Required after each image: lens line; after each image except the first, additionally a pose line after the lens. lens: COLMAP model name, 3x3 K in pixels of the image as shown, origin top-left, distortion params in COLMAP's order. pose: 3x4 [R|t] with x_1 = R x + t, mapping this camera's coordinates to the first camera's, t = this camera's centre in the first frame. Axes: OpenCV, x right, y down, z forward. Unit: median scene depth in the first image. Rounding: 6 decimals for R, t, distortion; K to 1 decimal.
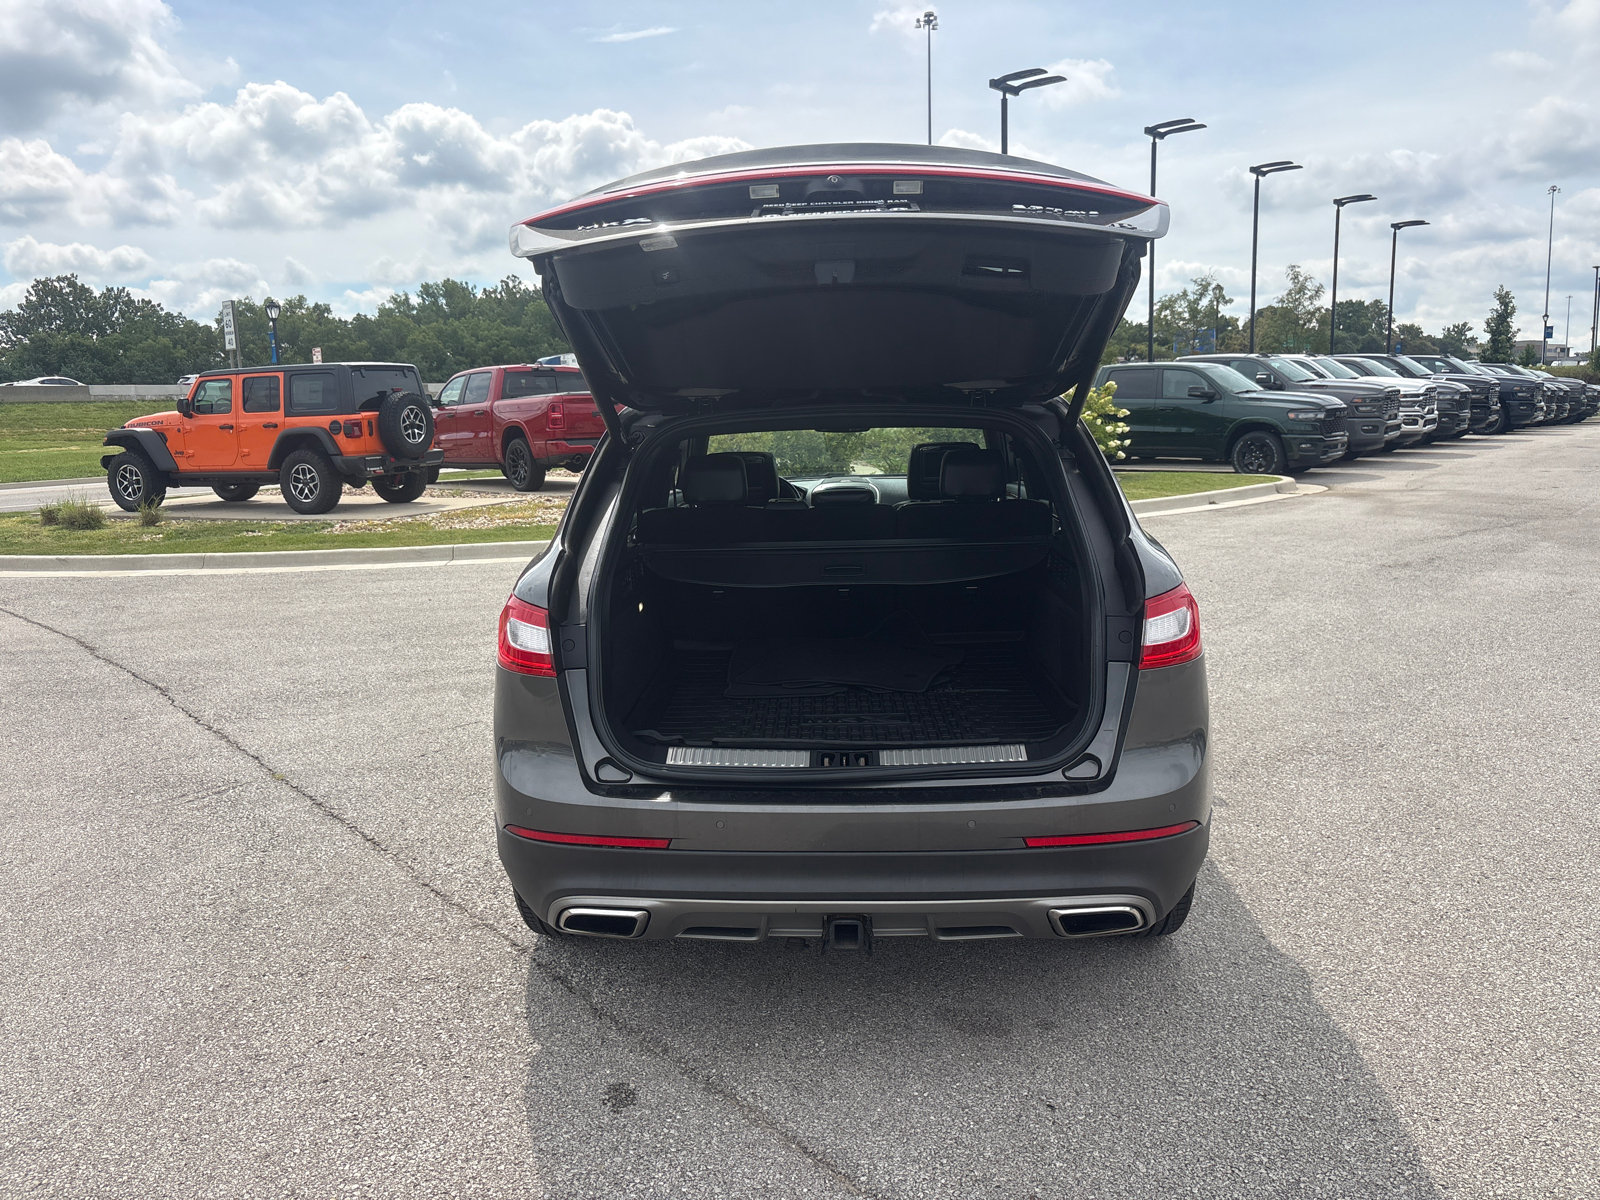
lens RADIAL K [[1220.4, 0, 793.8], [0, 1220.4, 607.0], [0, 0, 1]] dist [0.012582, 0.004715]
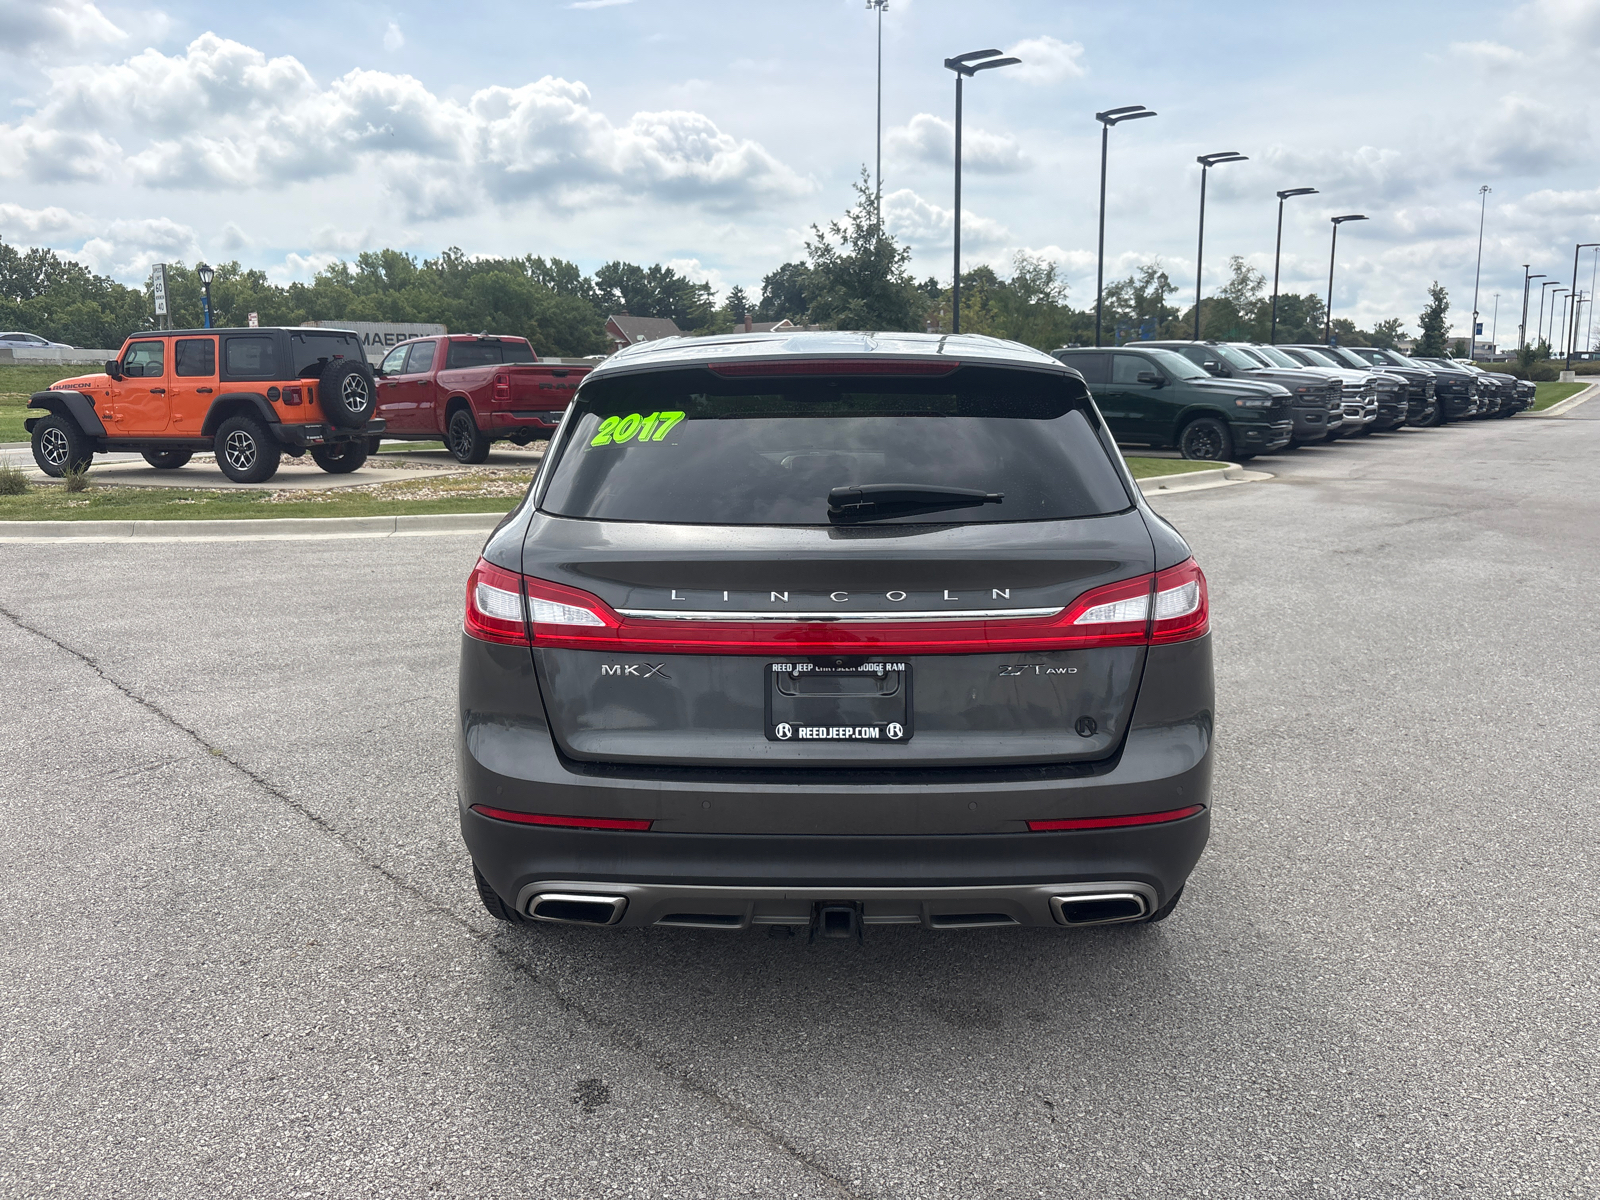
lens RADIAL K [[1219.5, 0, 788.1], [0, 1219.5, 598.1], [0, 0, 1]] dist [0.023030, -0.015944]
pose [[0.998955, 0.013536, 0.043659, -0.016047], [-0.013886, 0.999874, 0.007732, 0.004309], [-0.043549, -0.008330, 0.999017, 0.024478]]
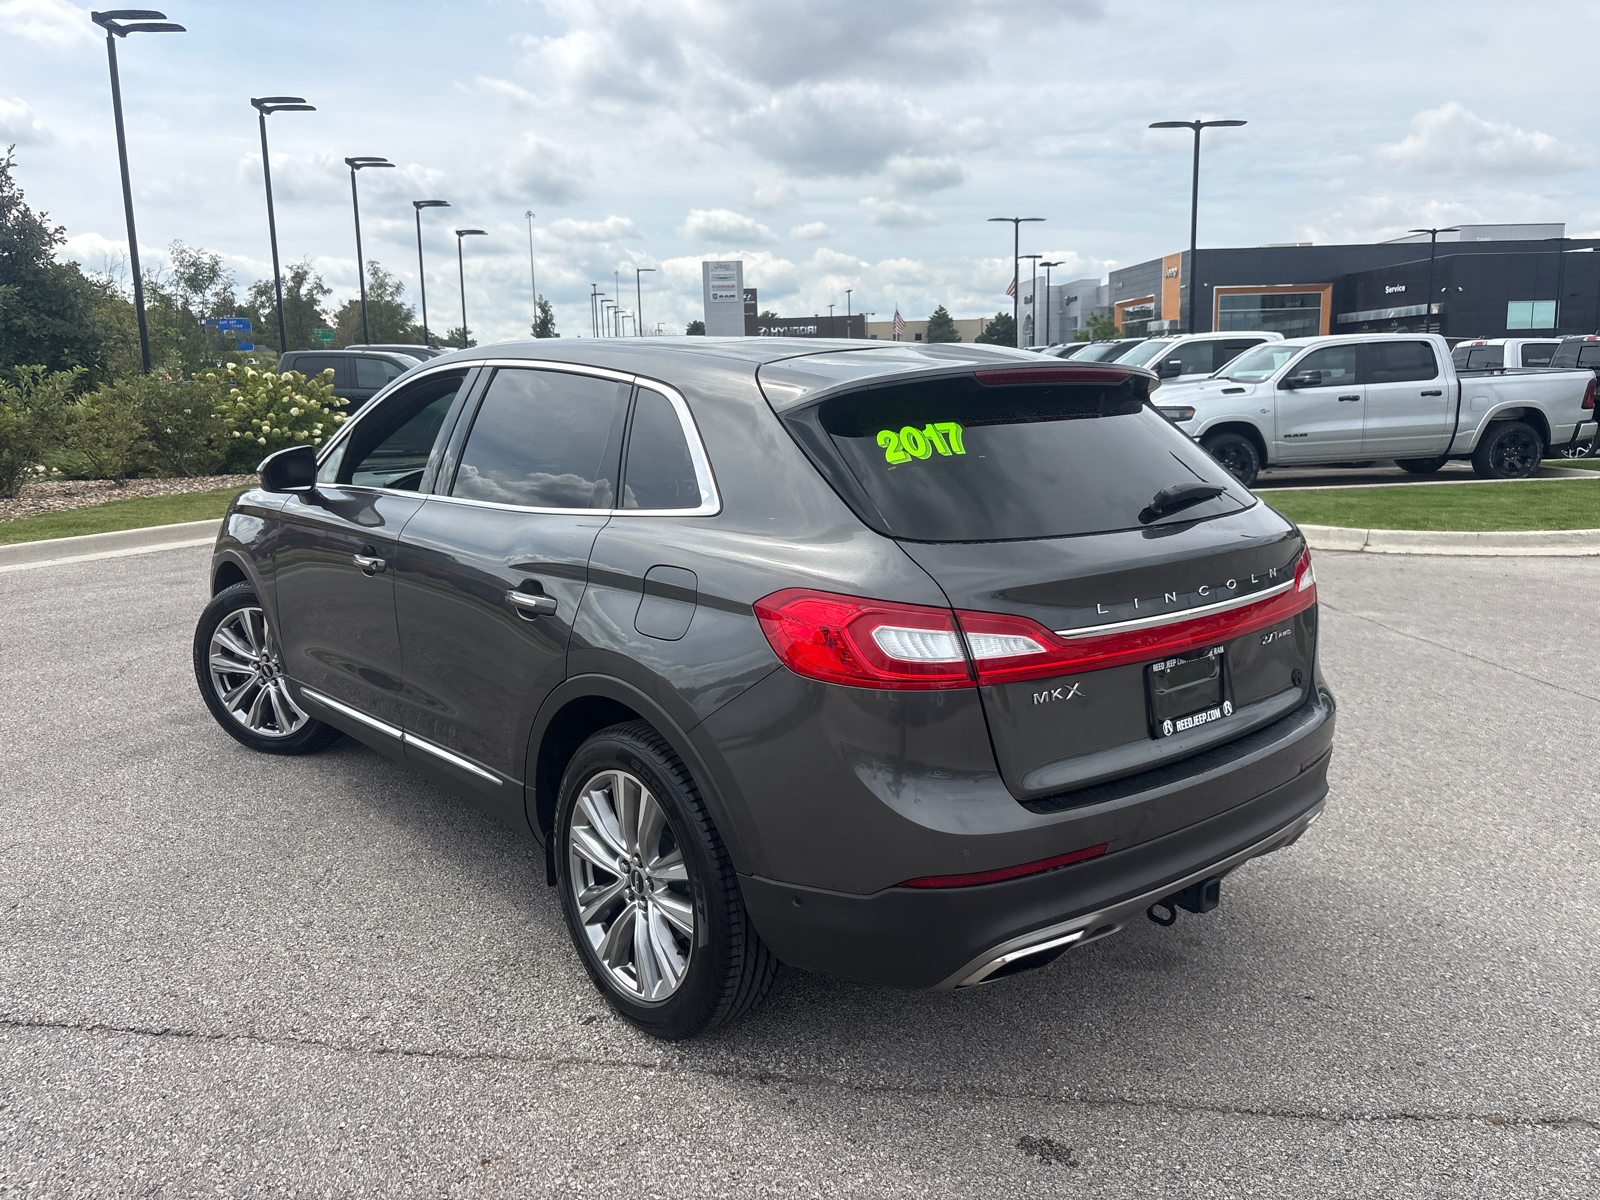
lens RADIAL K [[1219.5, 0, 788.1], [0, 1219.5, 598.1], [0, 0, 1]] dist [0.023030, -0.015944]
pose [[0.733048, -0.101405, 0.672575, -0.350281], [0.103240, 0.993955, 0.037337, -0.019870], [-0.672296, 0.042067, 0.739086, 0.192131]]
